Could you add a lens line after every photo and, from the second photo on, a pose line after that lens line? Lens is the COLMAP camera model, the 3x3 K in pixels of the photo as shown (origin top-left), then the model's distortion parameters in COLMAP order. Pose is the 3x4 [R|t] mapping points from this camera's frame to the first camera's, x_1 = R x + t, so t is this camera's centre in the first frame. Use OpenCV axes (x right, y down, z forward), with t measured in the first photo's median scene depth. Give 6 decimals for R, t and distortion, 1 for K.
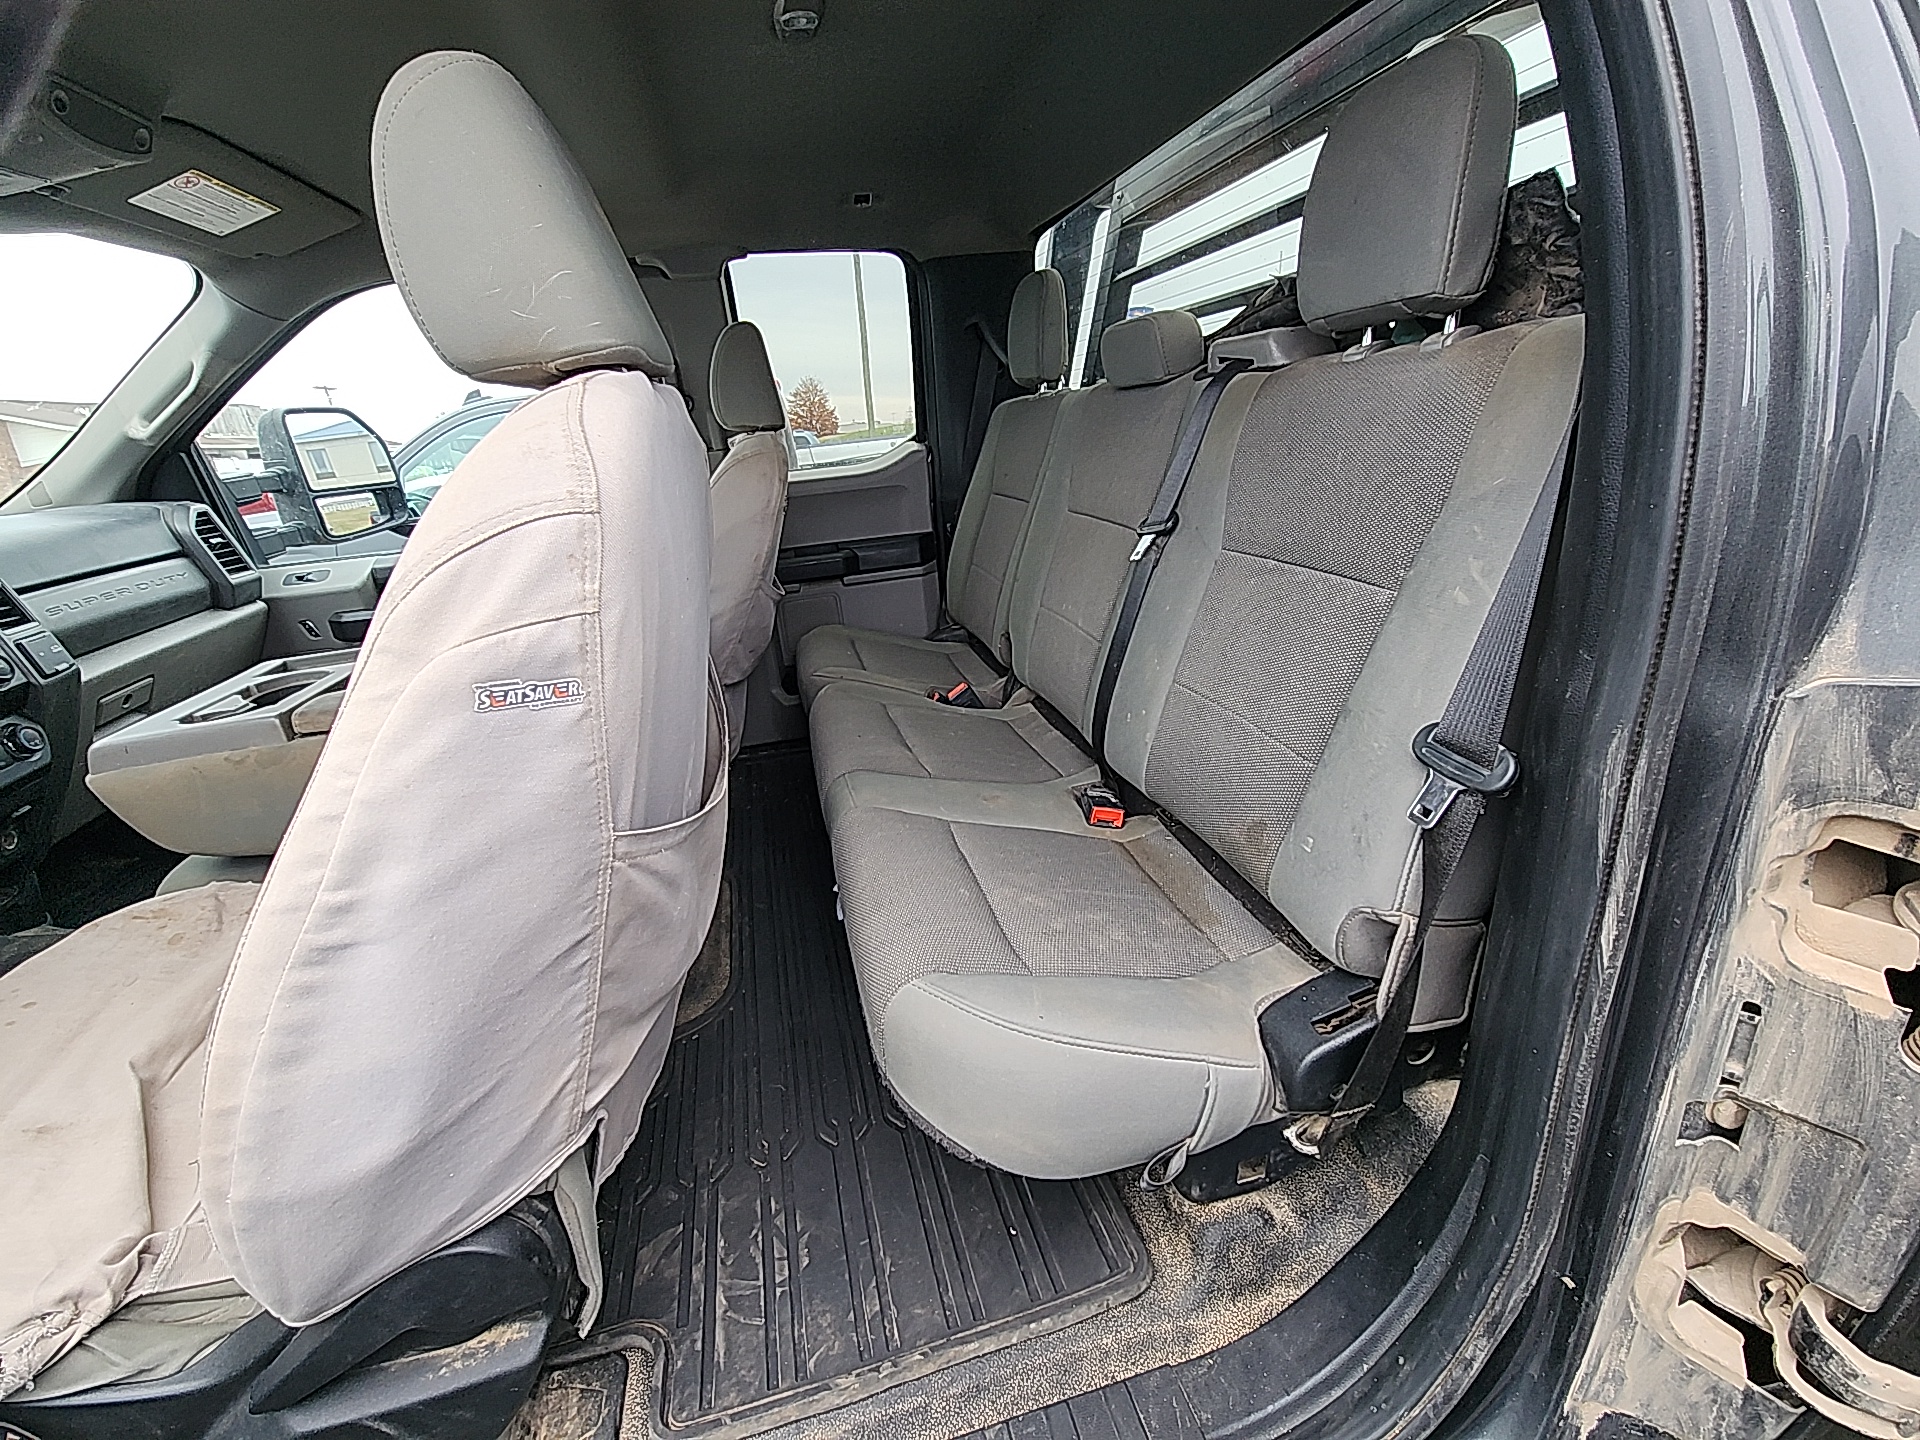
lens RADIAL K [[809.7, 0, 953.0], [0, 809.7, 707.8], [0, 0, 1]] dist [0.006246, -0.005218]
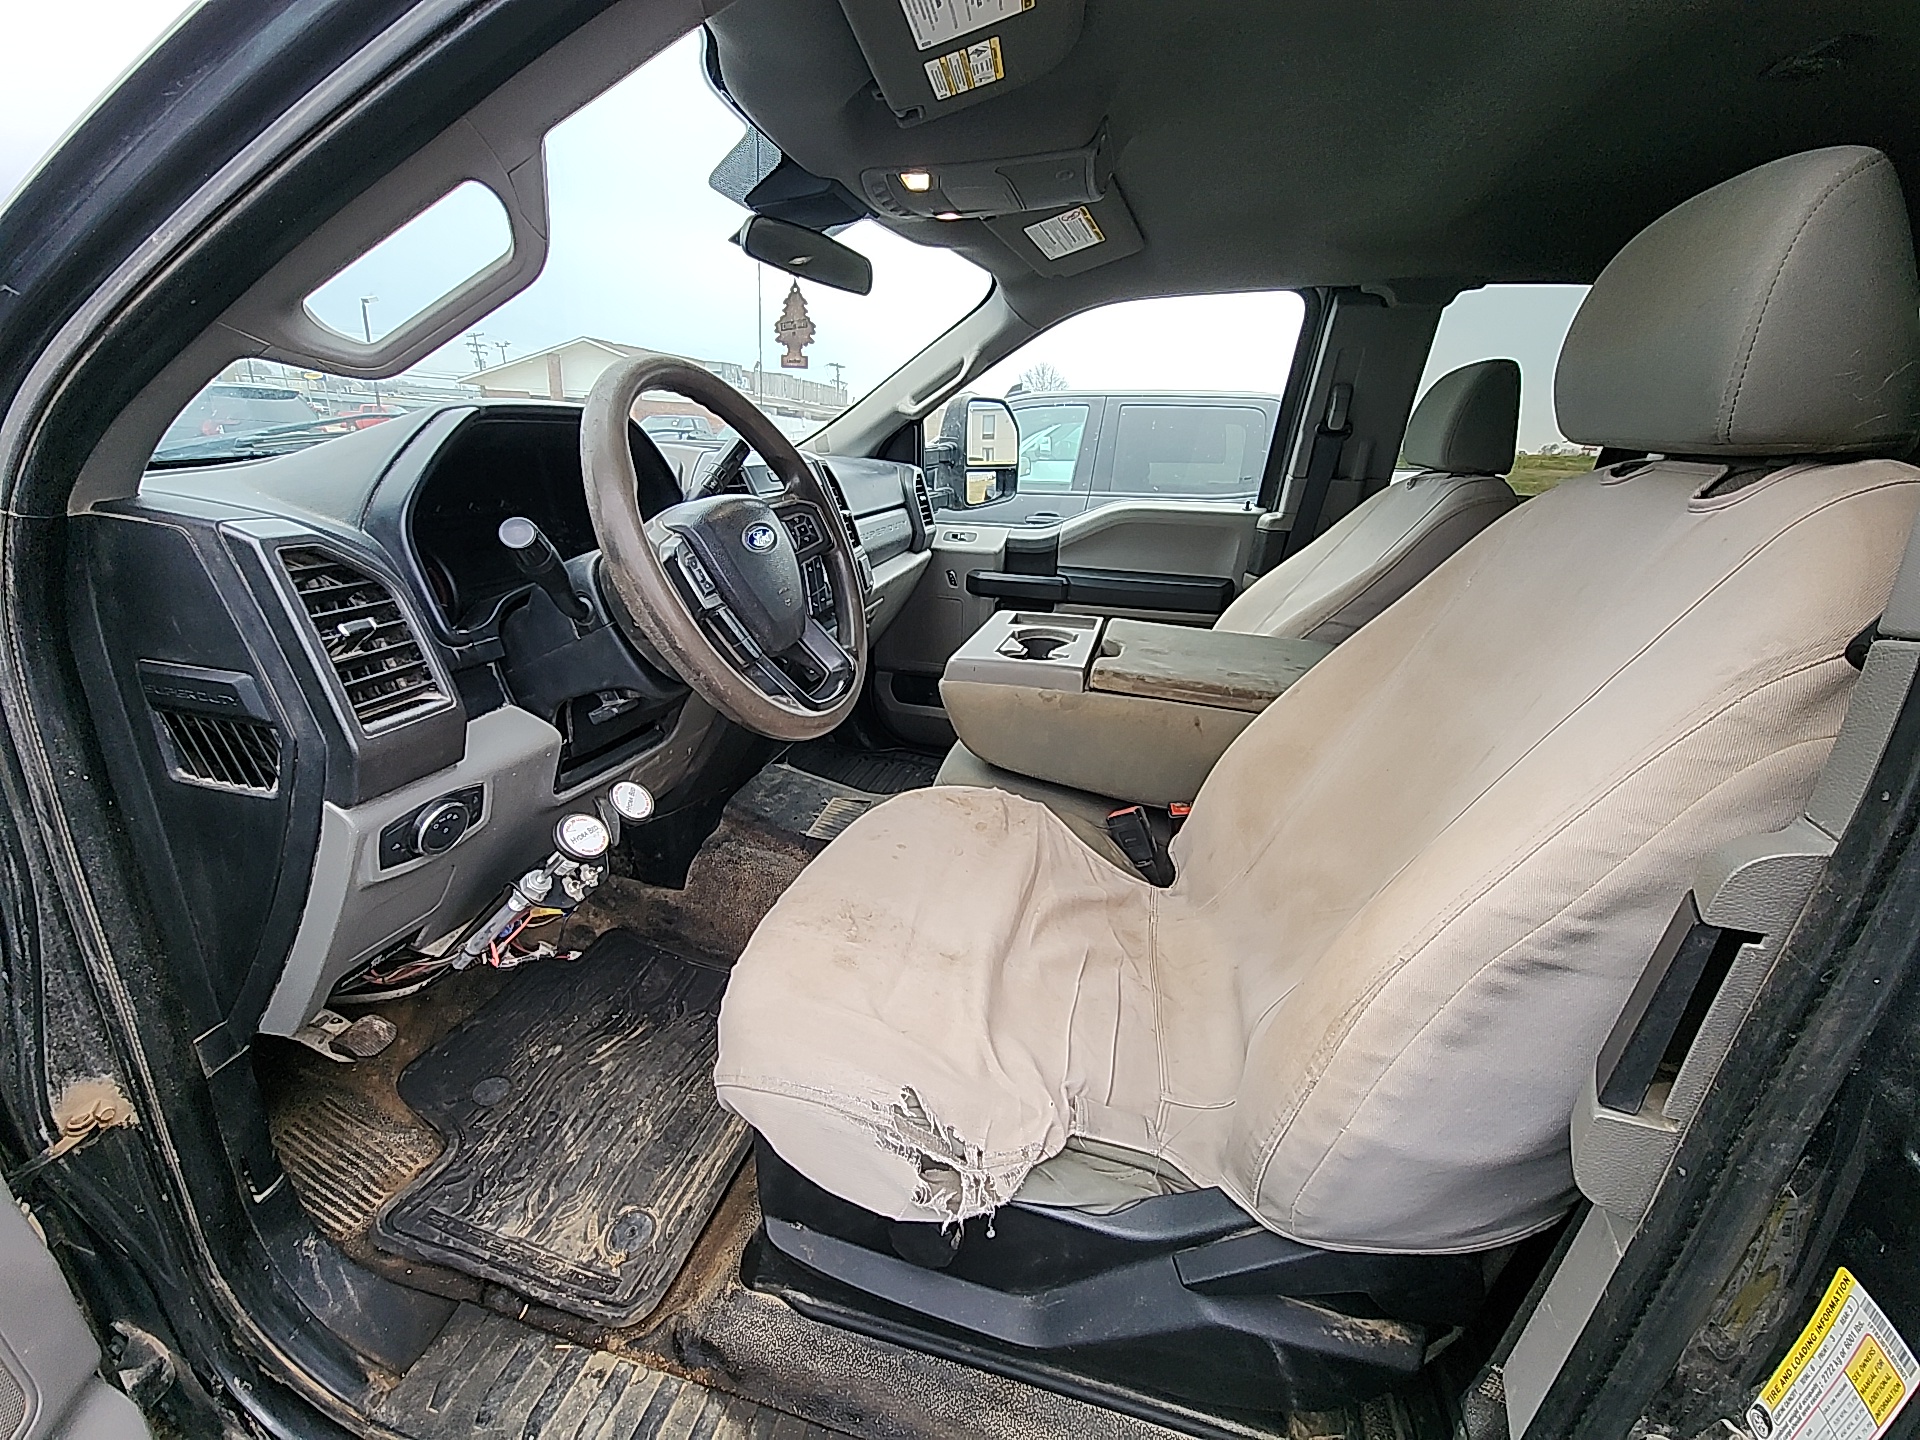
lens RADIAL K [[809.7, 0, 966.6], [0, 809.7, 708.3], [0, 0, 1]] dist [0.006246, -0.005218]
pose [[0.866410, 0.256517, -0.428408, -0.810303], [-0.260907, 0.964089, 0.049608, 0.087962], [0.425749, 0.068794, 0.902222, -0.244457]]
